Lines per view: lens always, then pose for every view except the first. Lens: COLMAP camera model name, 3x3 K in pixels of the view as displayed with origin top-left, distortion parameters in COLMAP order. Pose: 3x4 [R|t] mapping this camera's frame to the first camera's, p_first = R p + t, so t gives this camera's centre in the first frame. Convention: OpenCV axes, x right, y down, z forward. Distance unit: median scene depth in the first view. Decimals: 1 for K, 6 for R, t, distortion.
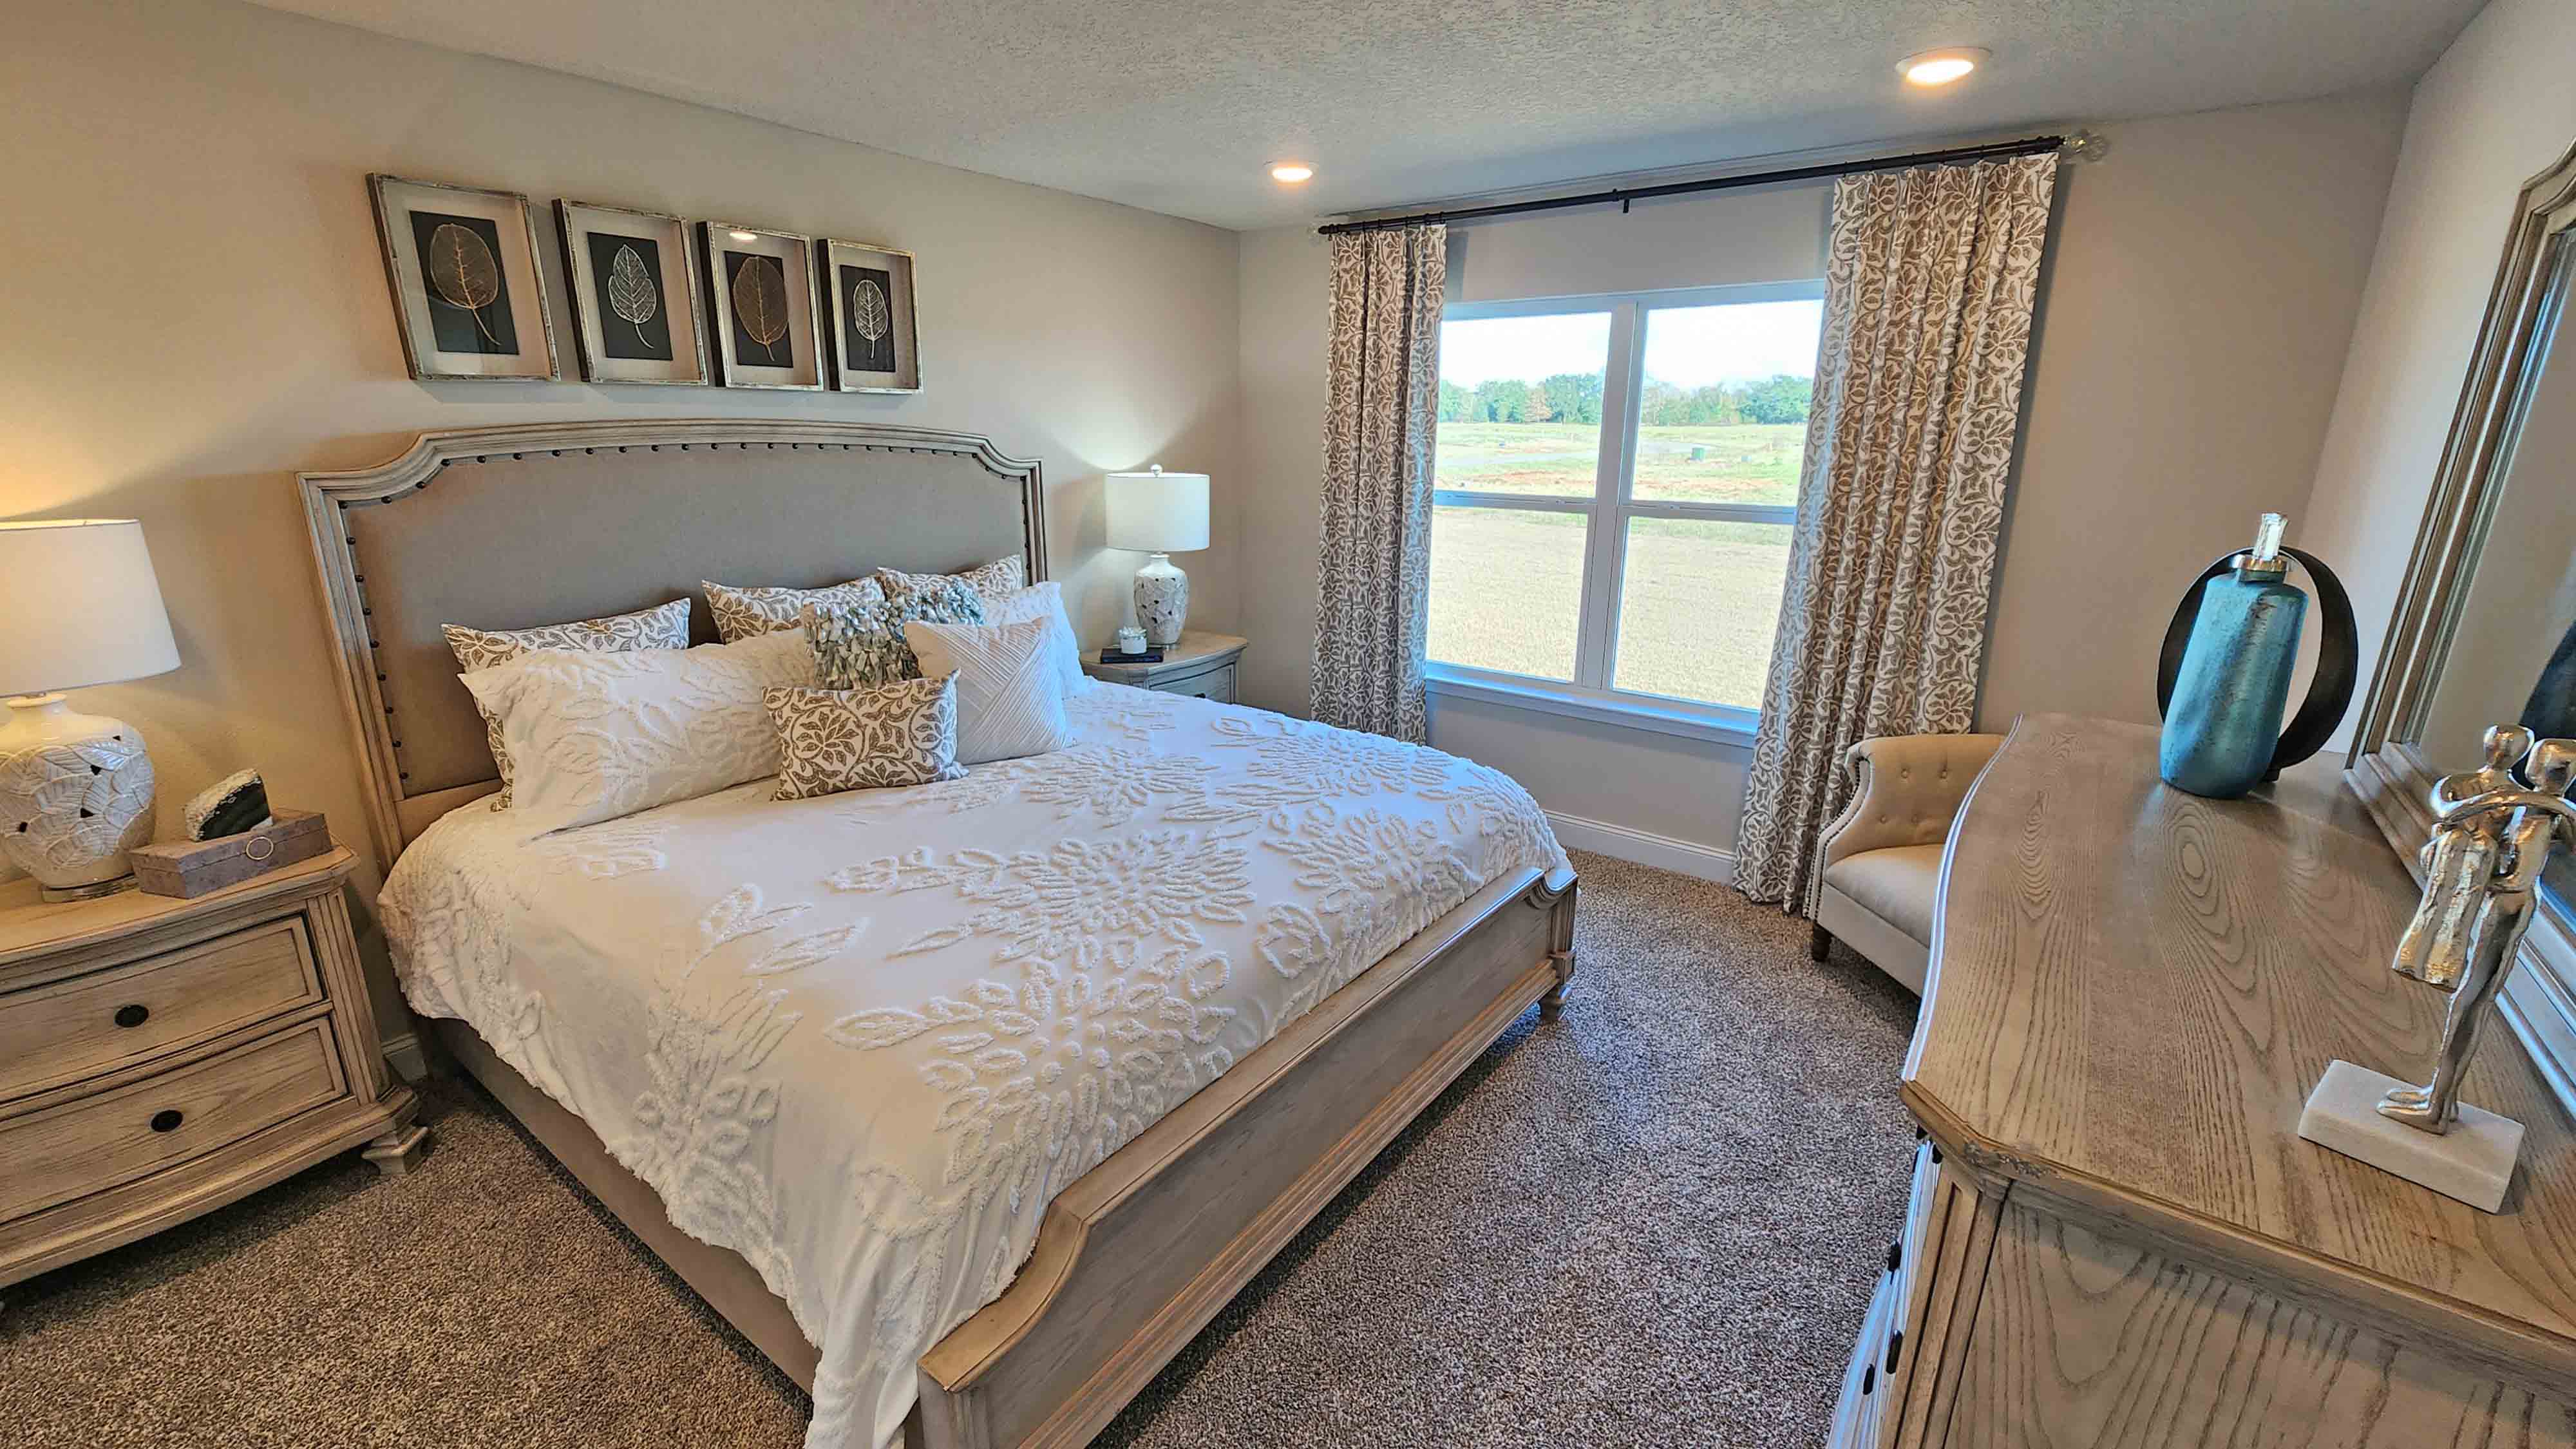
lens RADIAL K [[1038.2, 0, 1285.6], [0, 1038.2, 718.0], [0, 0, 1]] dist [-0.000554, -0.000316]
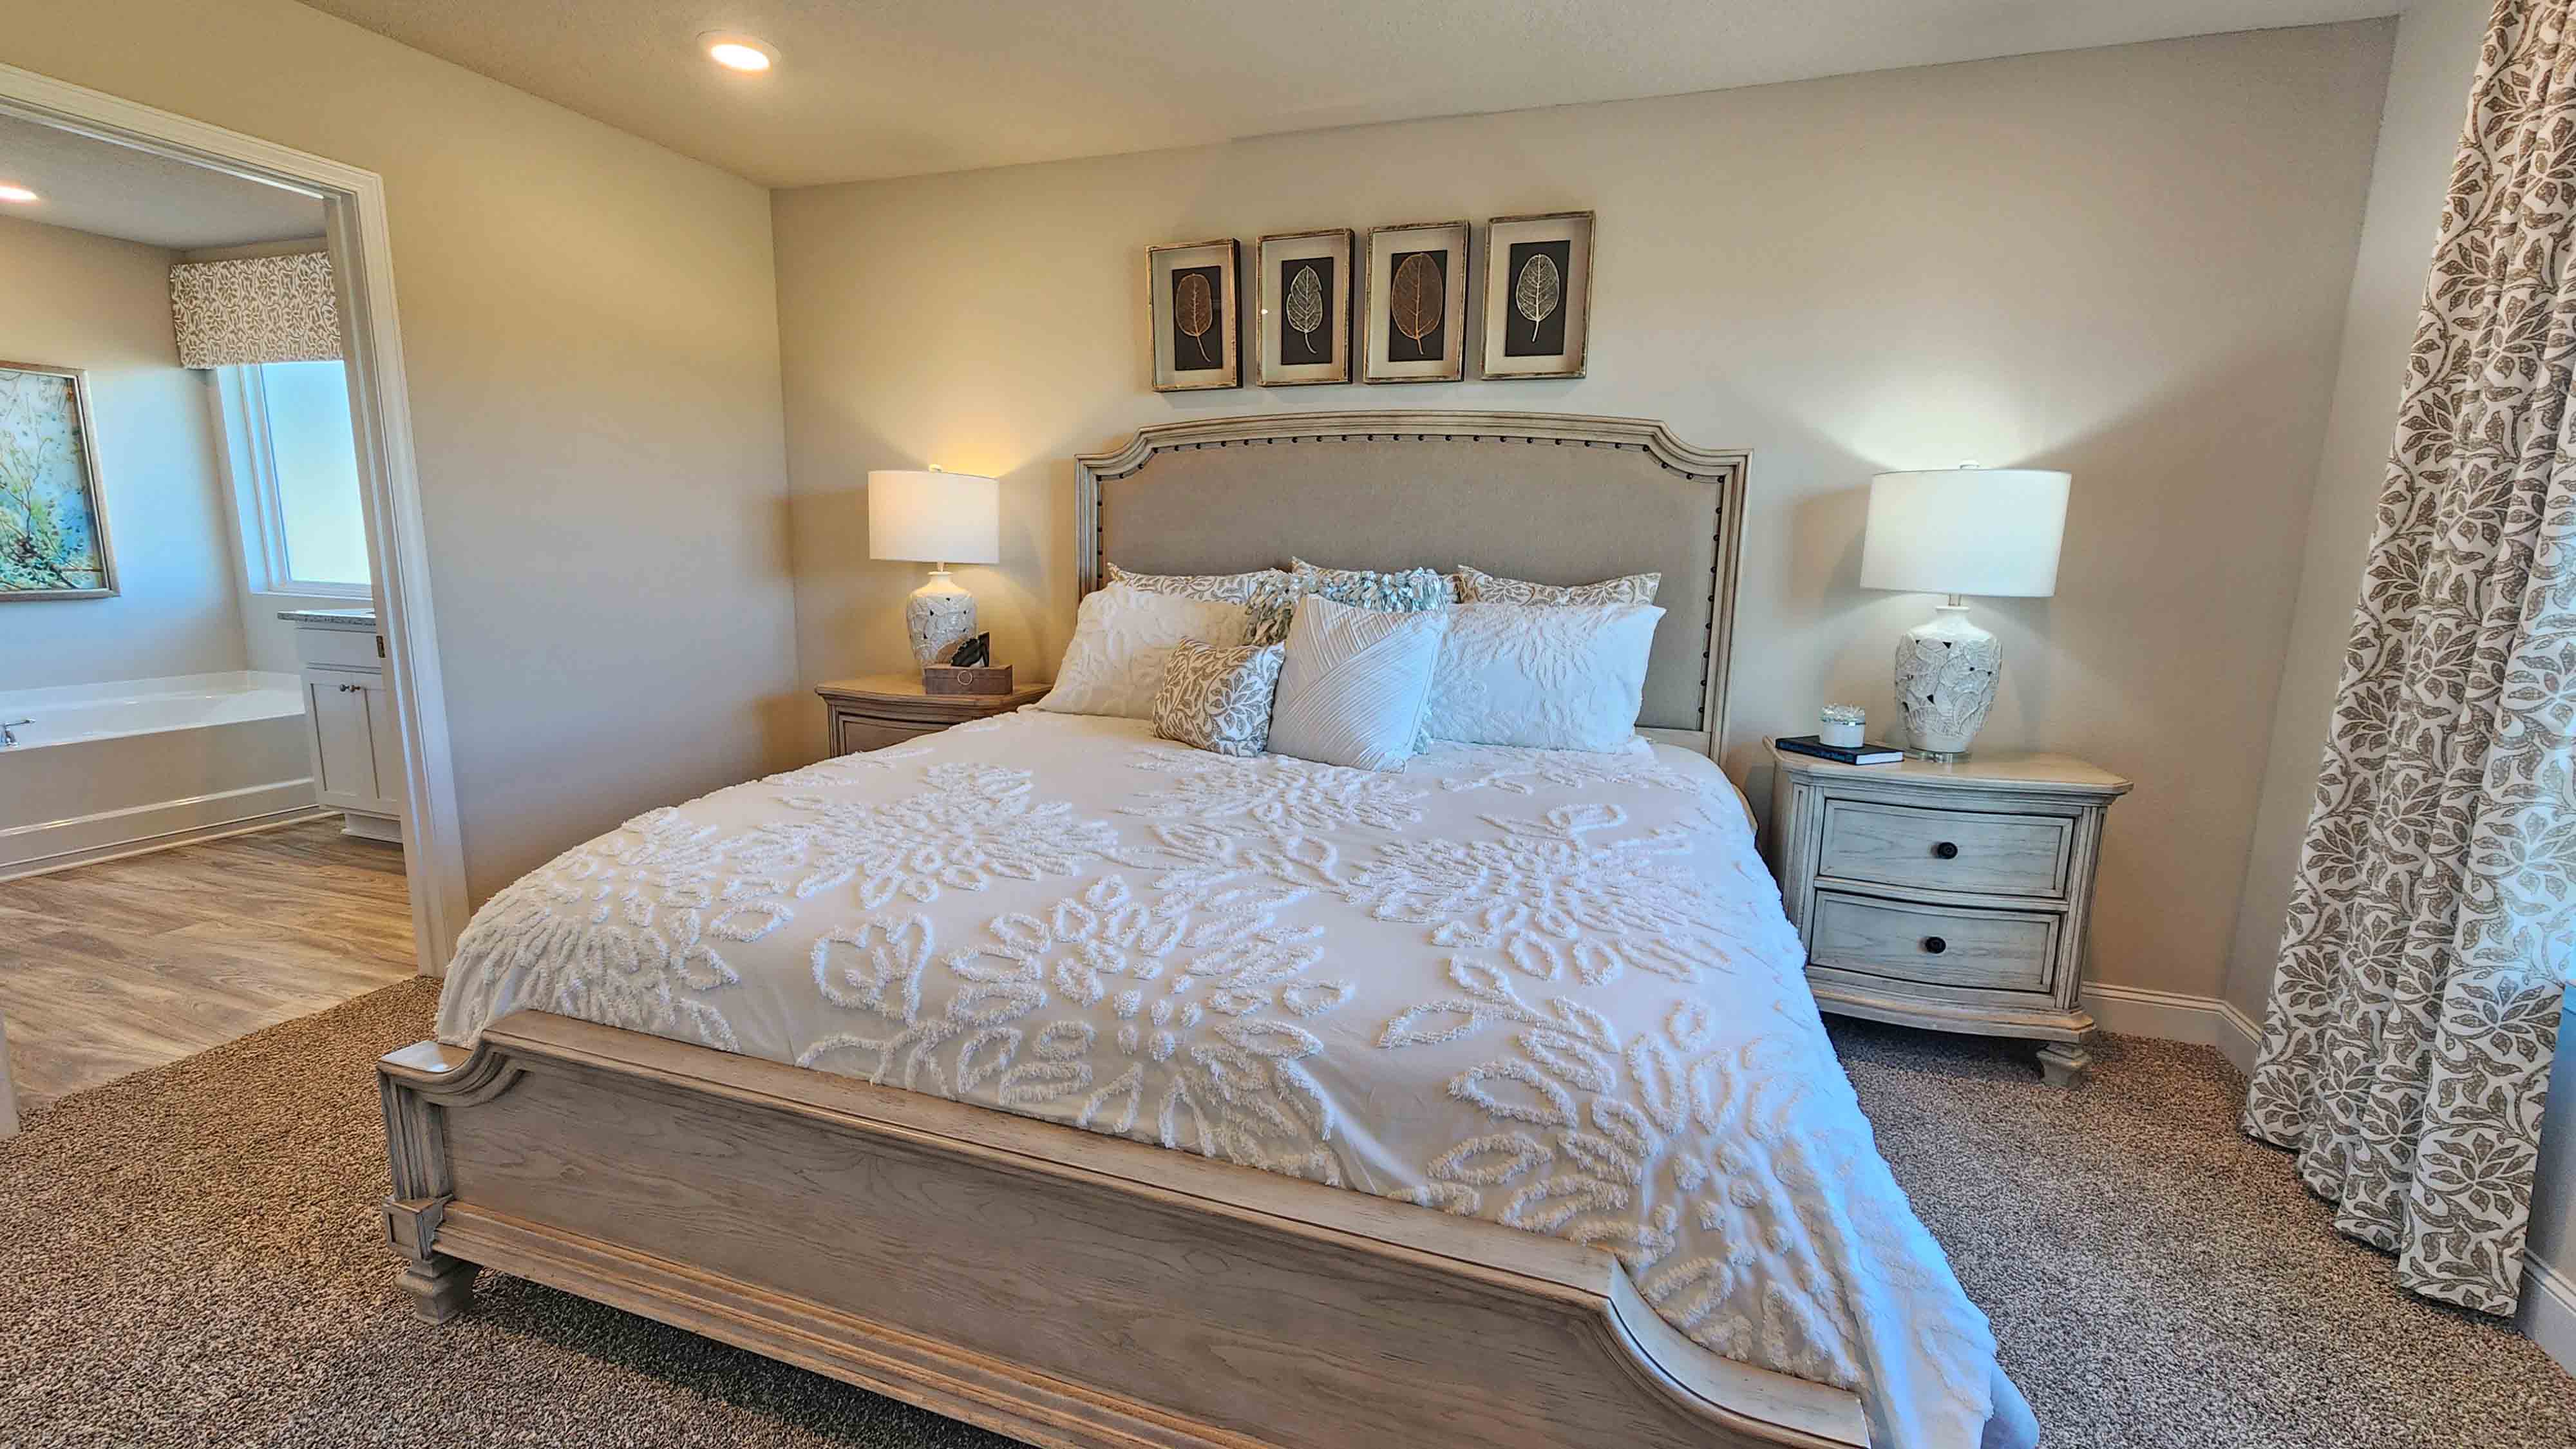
lens RADIAL K [[1038.2, 0, 1294.1], [0, 1038.2, 711.1], [0, 0, 1]] dist [-0.000554, -0.000316]
pose [[0.319982, 0.152803, -0.935020, 0.511823], [-0.271106, 0.960408, 0.064174, -0.049049], [0.907807, 0.232955, 0.348739, 0.691664]]
